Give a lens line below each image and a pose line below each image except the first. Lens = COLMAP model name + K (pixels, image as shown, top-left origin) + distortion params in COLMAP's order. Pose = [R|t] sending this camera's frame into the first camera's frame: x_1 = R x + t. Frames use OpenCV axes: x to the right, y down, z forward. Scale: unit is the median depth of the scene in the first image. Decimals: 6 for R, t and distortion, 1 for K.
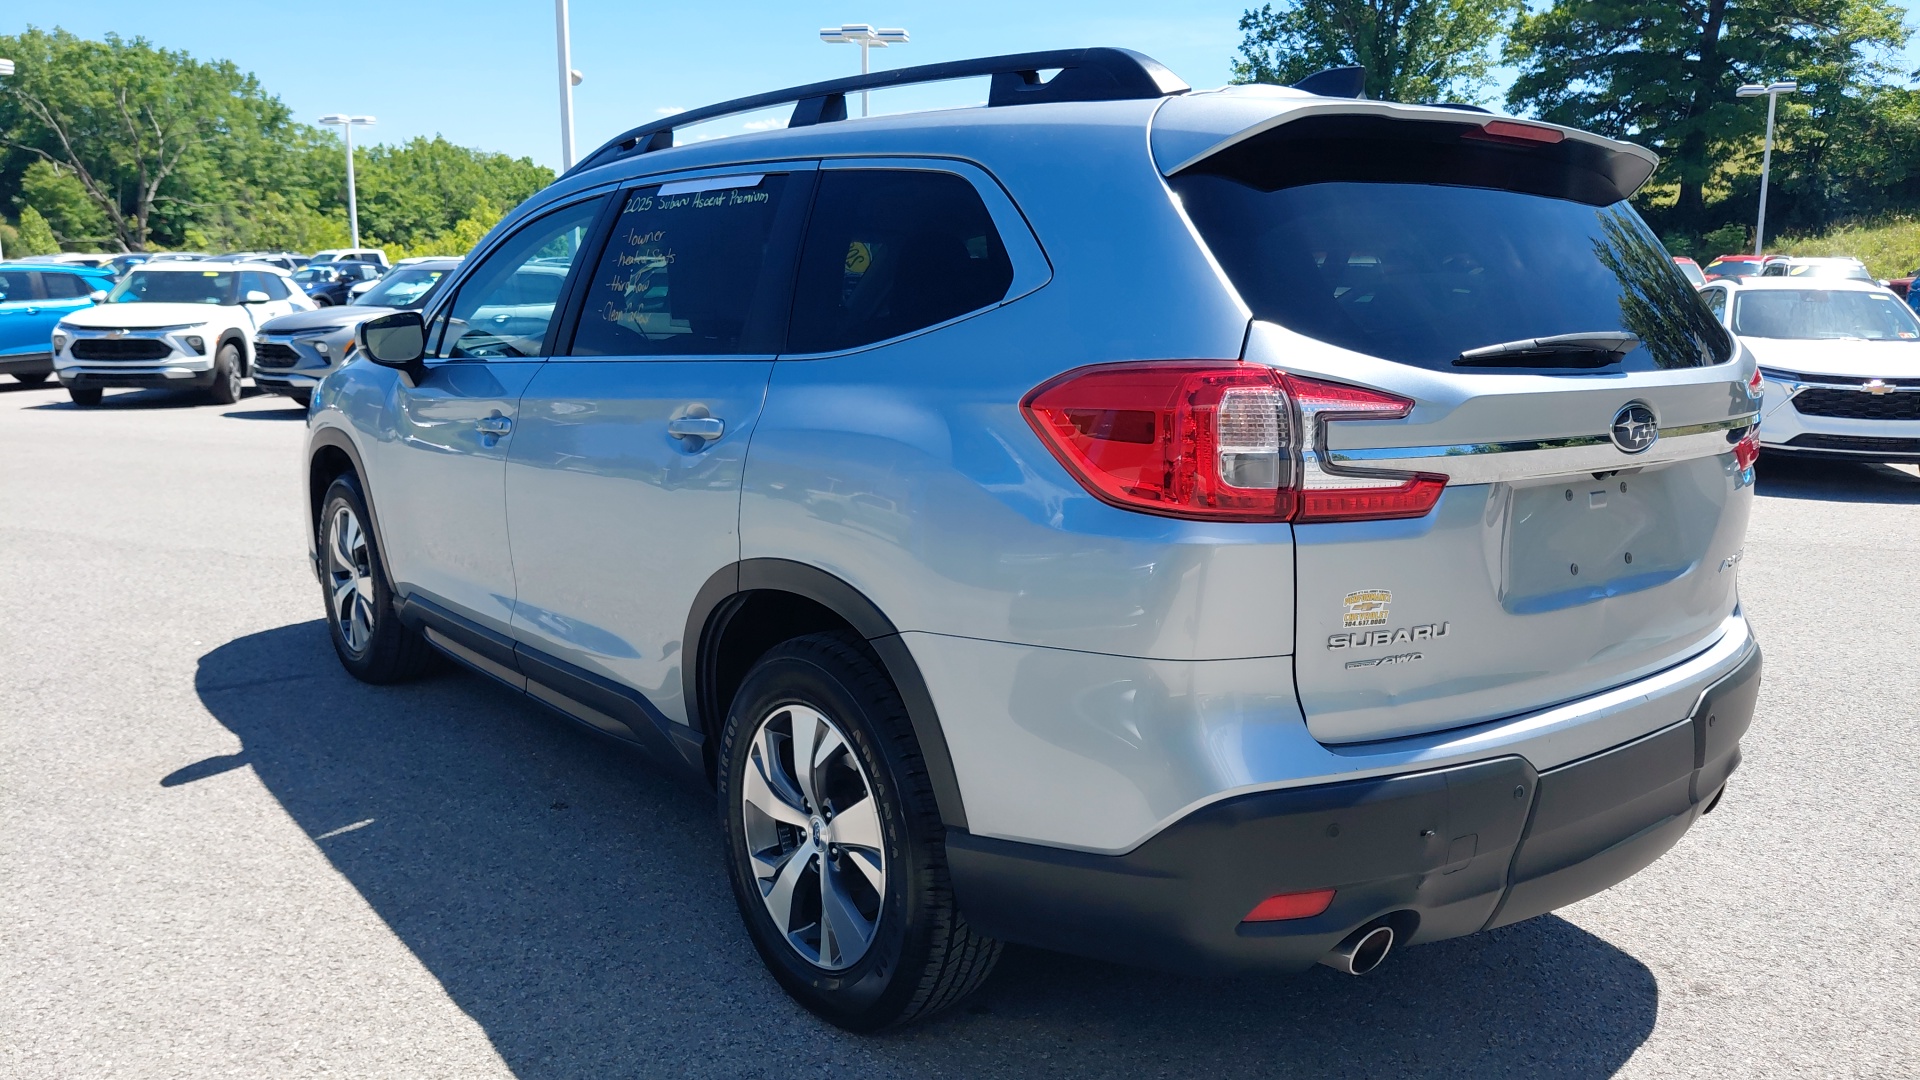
lens RADIAL K [[1441.9, 0, 976.5], [0, 1441.9, 507.2], [0, 0, 1]] dist [0.044614, -0.098887]
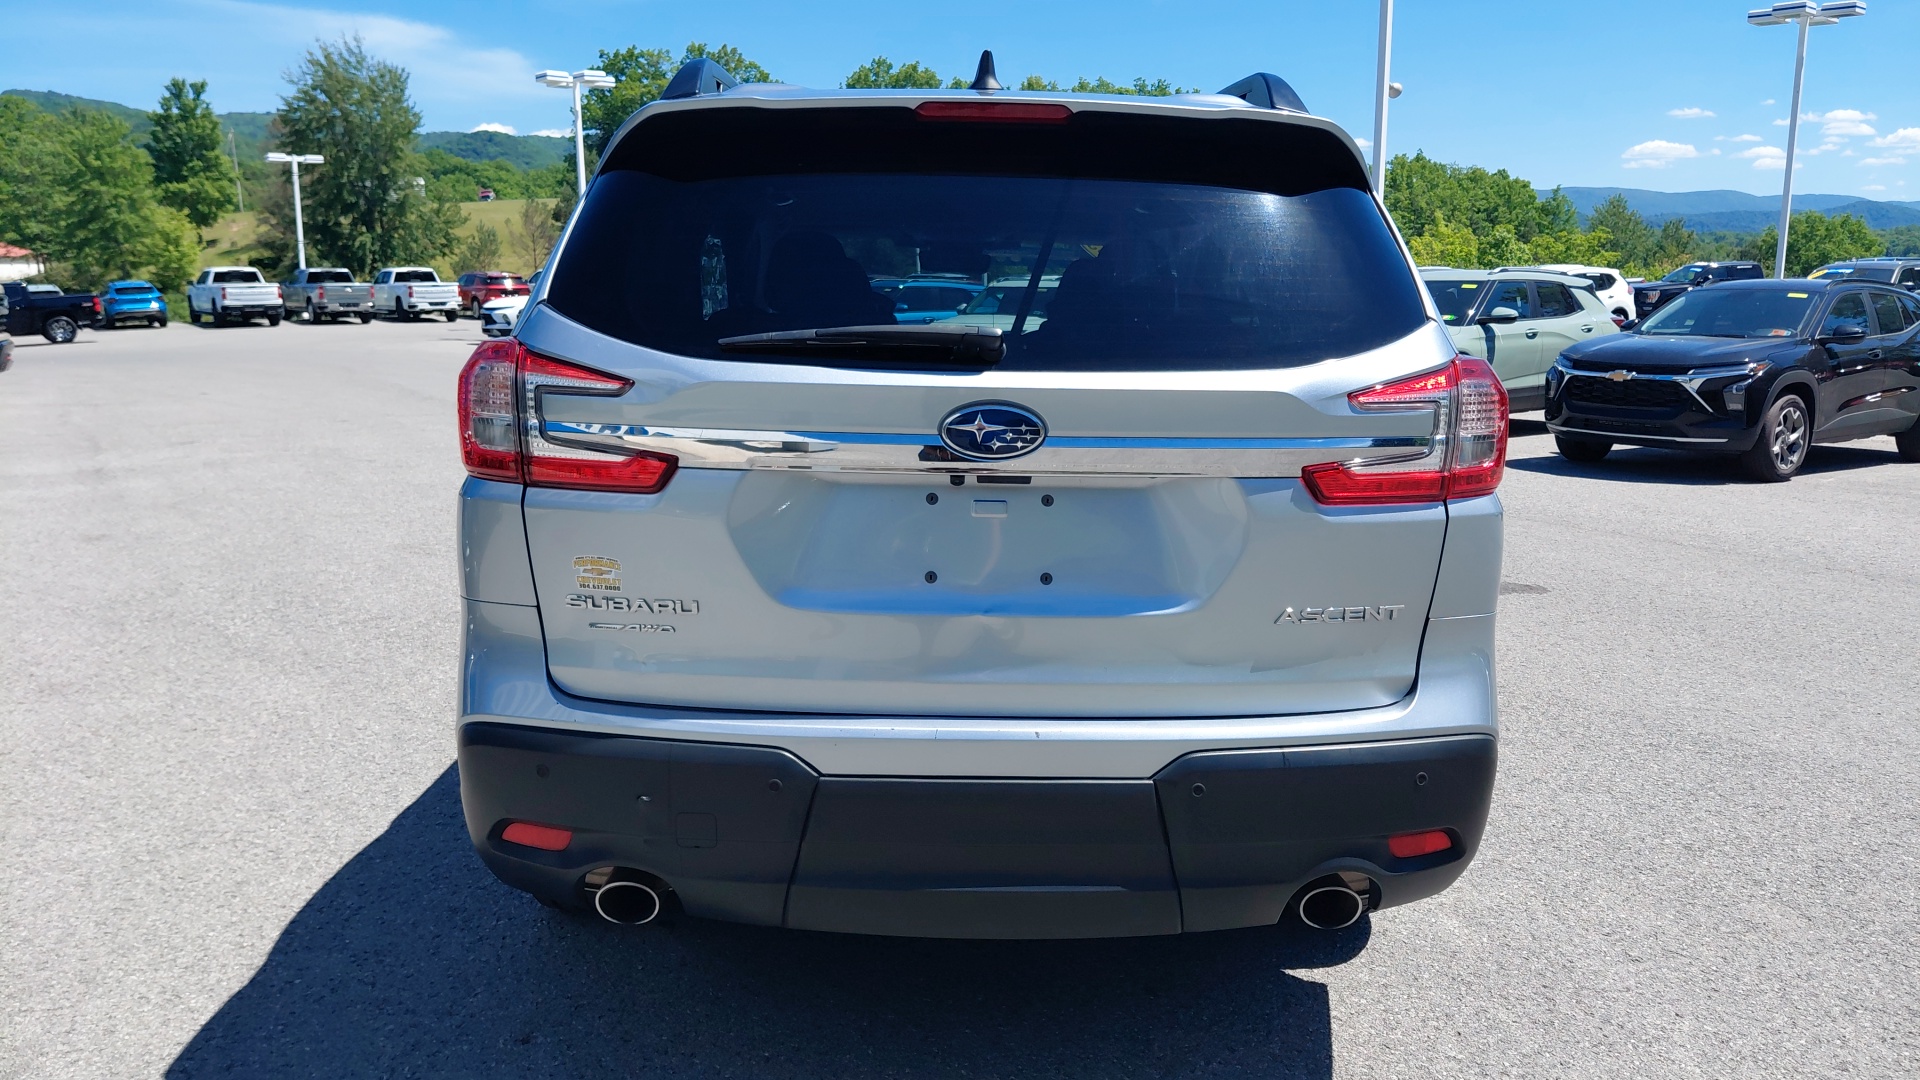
lens RADIAL K [[1441.9, 0, 1011.8], [0, 1441.9, 522.4], [0, 0, 1]] dist [0.044614, -0.098887]
pose [[0.801788, 0.093394, -0.590265, 0.885611], [-0.093109, 0.995174, 0.030986, -0.022618], [0.590310, 0.030115, 0.806614, 0.247092]]
